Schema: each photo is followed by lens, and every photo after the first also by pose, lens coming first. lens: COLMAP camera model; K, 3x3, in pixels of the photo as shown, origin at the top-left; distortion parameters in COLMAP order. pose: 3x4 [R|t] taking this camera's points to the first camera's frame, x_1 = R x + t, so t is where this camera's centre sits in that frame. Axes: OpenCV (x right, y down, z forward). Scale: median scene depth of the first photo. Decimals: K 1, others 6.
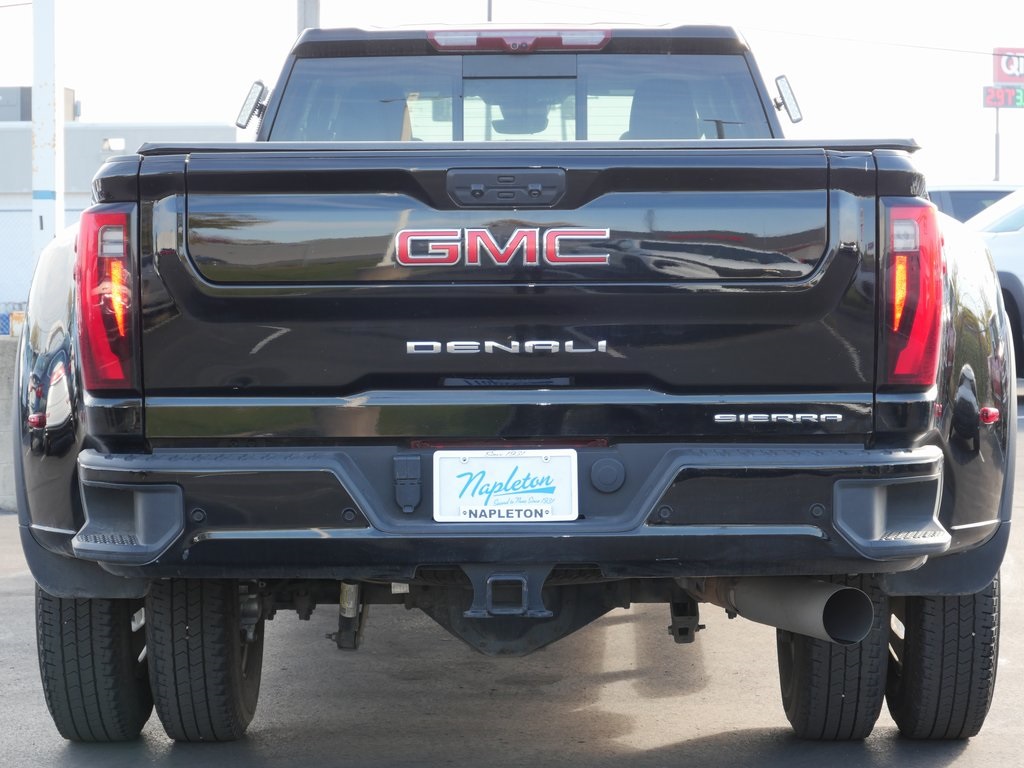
lens RADIAL K [[2630.3, 0, 503.2], [0, 2630.3, 385.3], [0, 0, 1]] dist [0.158211, 0.000000]
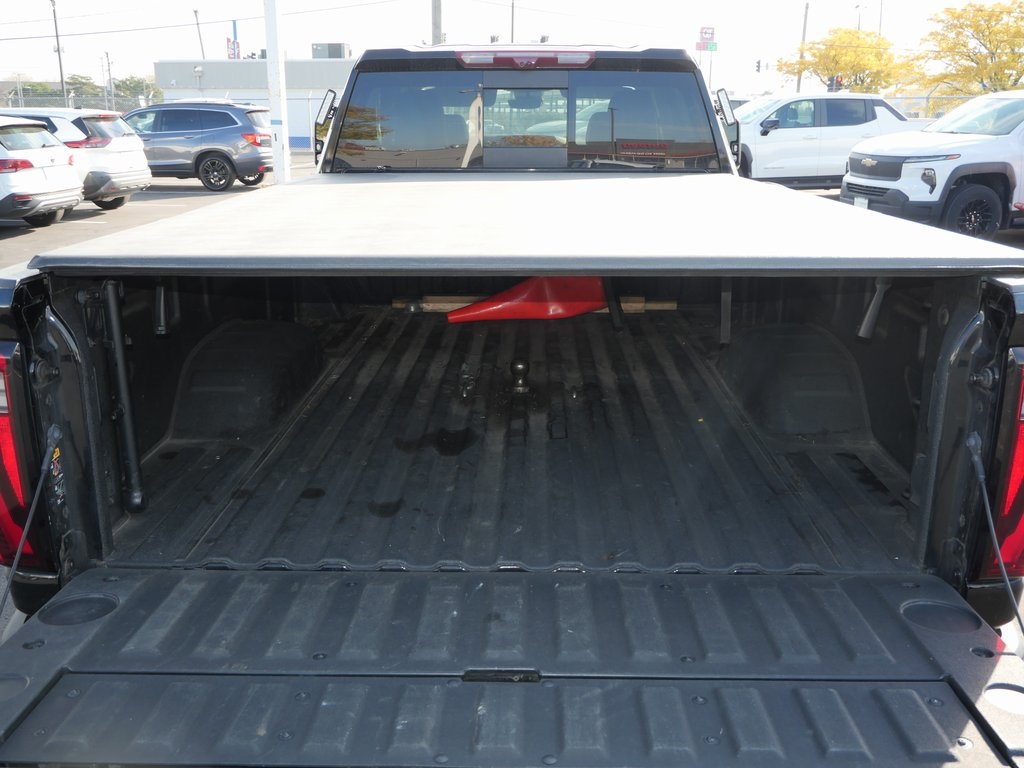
lens RADIAL K [[938.1, 0, 513.4], [0, 938.1, 383.6], [0, 0, 1]] dist [-0.009555, 0.000000]
pose [[0.999974, 0.006858, -0.002110, 0.003237], [-0.006169, 0.971928, 0.235200, -0.121969], [0.003663, -0.235180, 0.971945, 0.740105]]
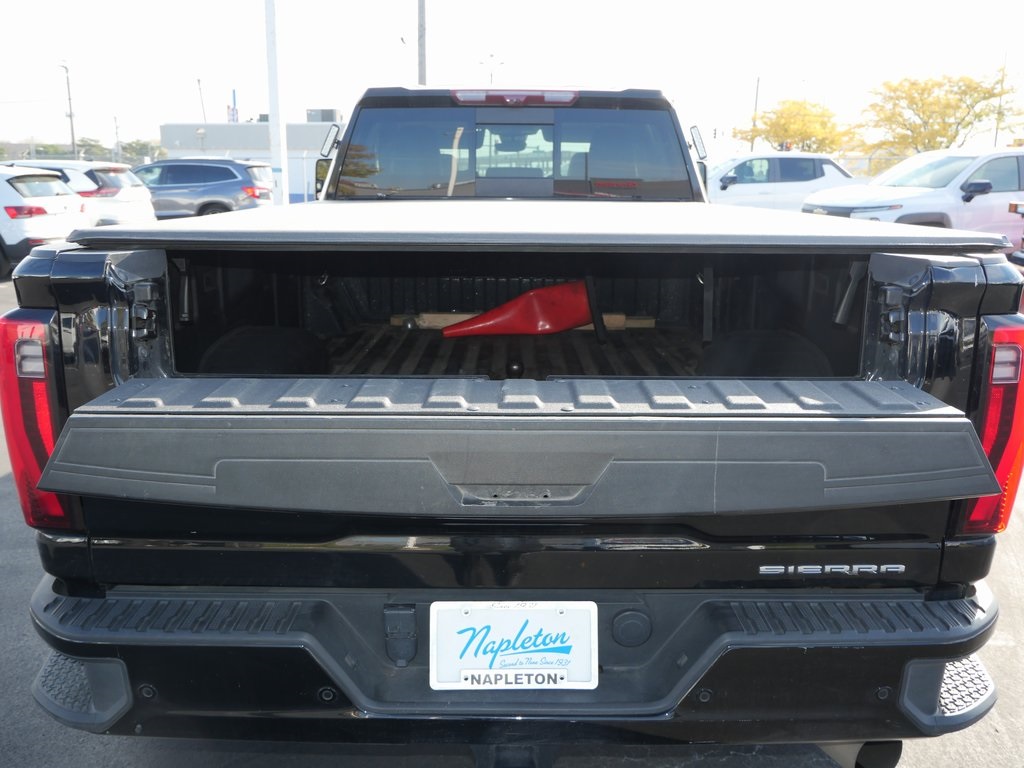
lens RADIAL K [[872.0, 0, 513.4], [0, 872.0, 386.5], [0, 0, 1]] dist [-0.016990, 0.000030]
pose [[0.999707, 0.007835, 0.022908, -0.006437], [-0.012130, 0.980958, 0.193843, -0.099785], [-0.020953, -0.194064, 0.980765, 0.737389]]
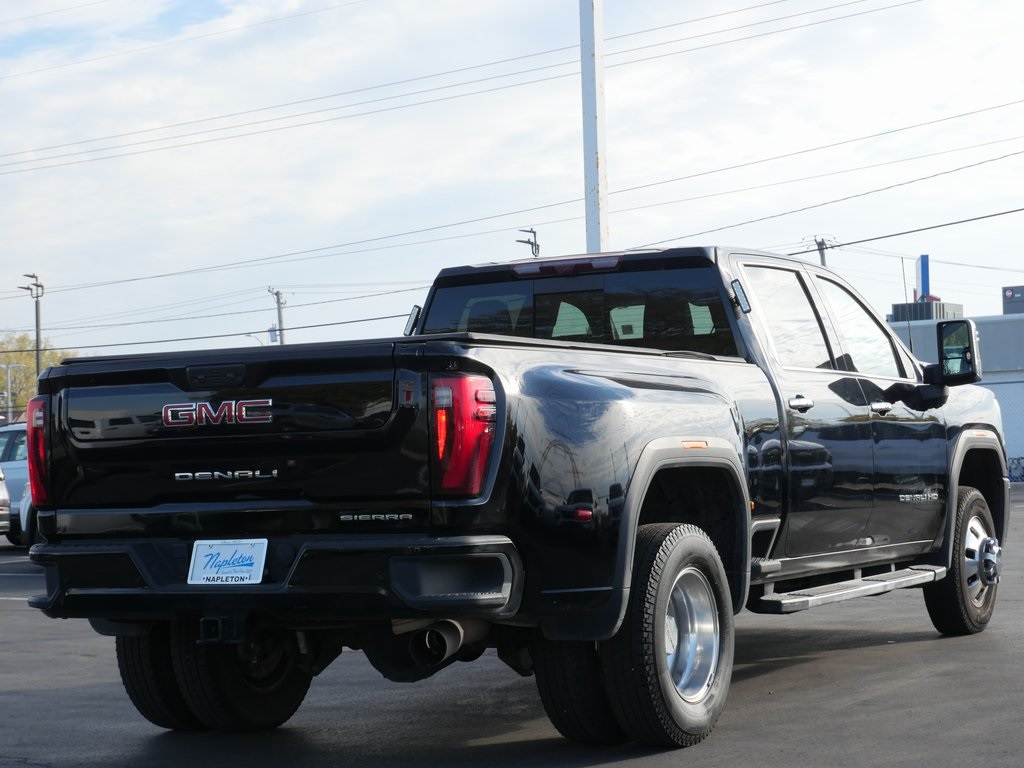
lens RADIAL K [[2118.6, 0, 517.3], [0, 2118.6, 385.2], [0, 0, 1]] dist [0.023824, 0.000000]
pose [[0.891307, -0.039766, -0.451653, 0.744822], [0.010000, 0.997628, -0.068103, 0.020607], [0.453290, 0.056184, 0.889591, -0.073947]]
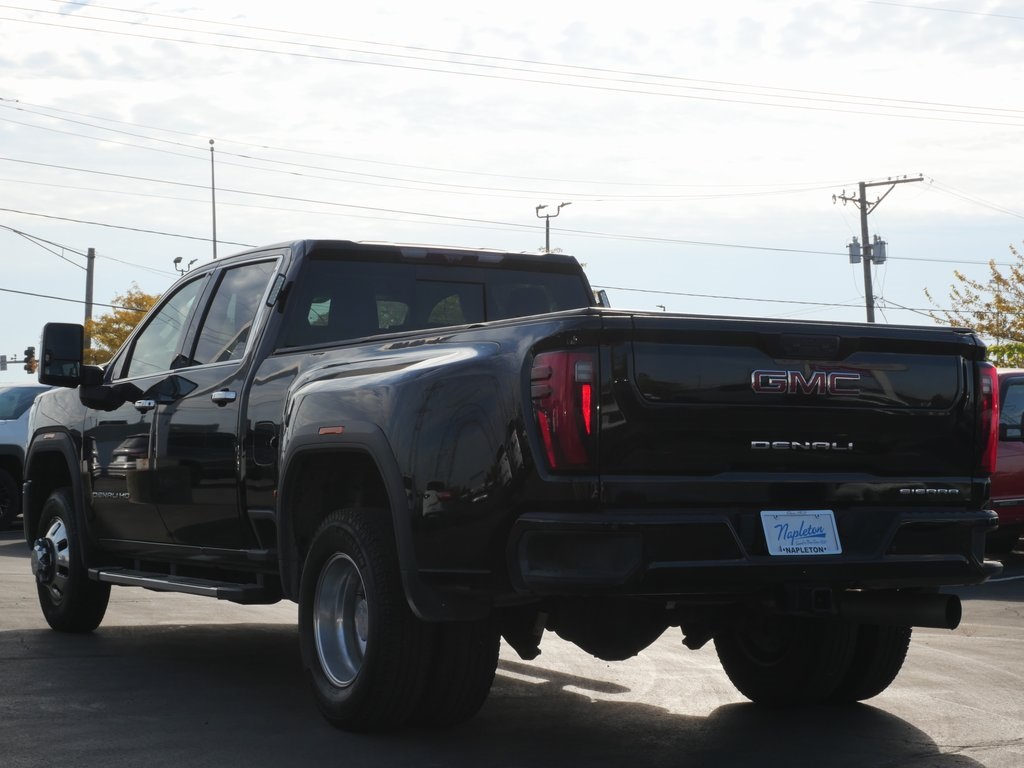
lens RADIAL K [[1976.8, 0, 514.1], [0, 1976.8, 381.6], [0, 0, 1]] dist [0.007435, 0.000000]
pose [[0.871756, 0.033017, 0.488827, -0.738338], [0.007606, 0.996694, -0.080885, 0.042544], [-0.489881, 0.074230, 0.868623, 0.038822]]
